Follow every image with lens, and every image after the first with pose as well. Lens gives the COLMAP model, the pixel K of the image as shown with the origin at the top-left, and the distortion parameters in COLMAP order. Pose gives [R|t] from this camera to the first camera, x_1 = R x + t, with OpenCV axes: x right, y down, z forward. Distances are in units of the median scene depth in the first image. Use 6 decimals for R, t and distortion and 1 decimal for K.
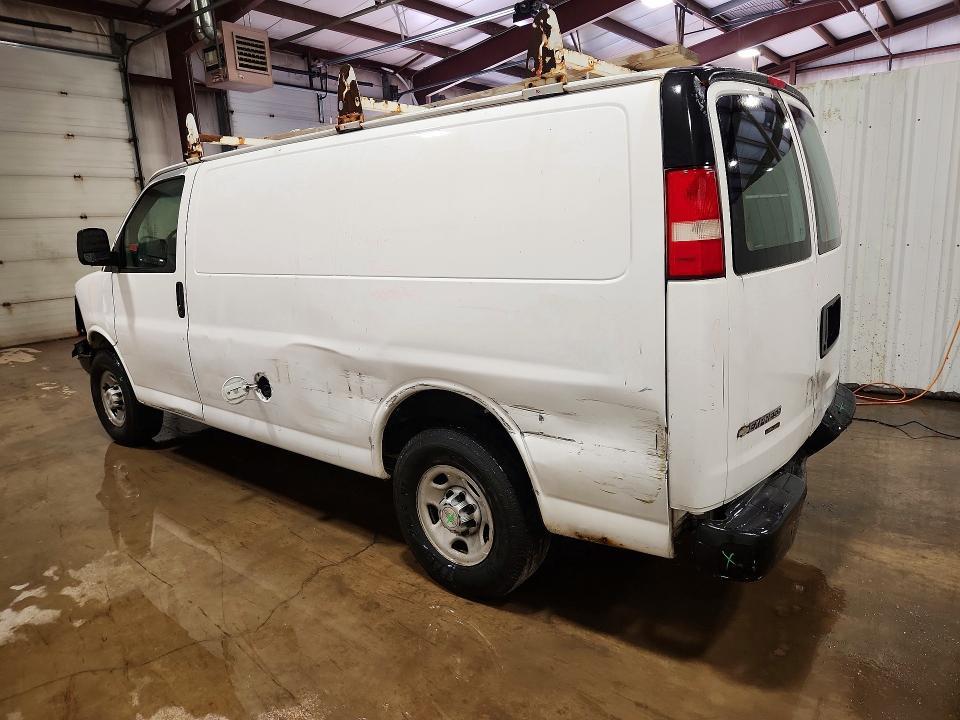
lens RADIAL K [[698.0, 0, 498.1], [0, 698.0, 365.0], [0, 0, 1]] dist [0.070141, -0.067387]
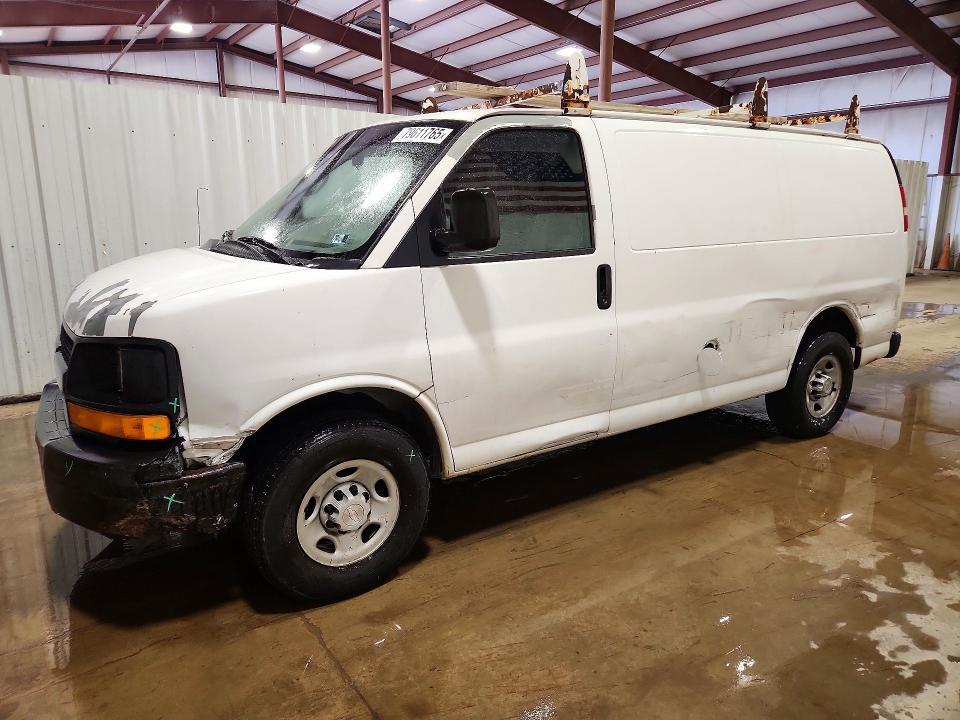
lens RADIAL K [[669.2, 0, 480.0], [0, 669.2, 360.0], [0, 0, 1]] dist [0.061527, -0.058252]
pose [[0.234566, -0.167823, 0.957504, -1.464153], [0.190277, 0.973858, 0.124076, -0.158590], [-0.953296, 0.153087, 0.260367, 1.137000]]
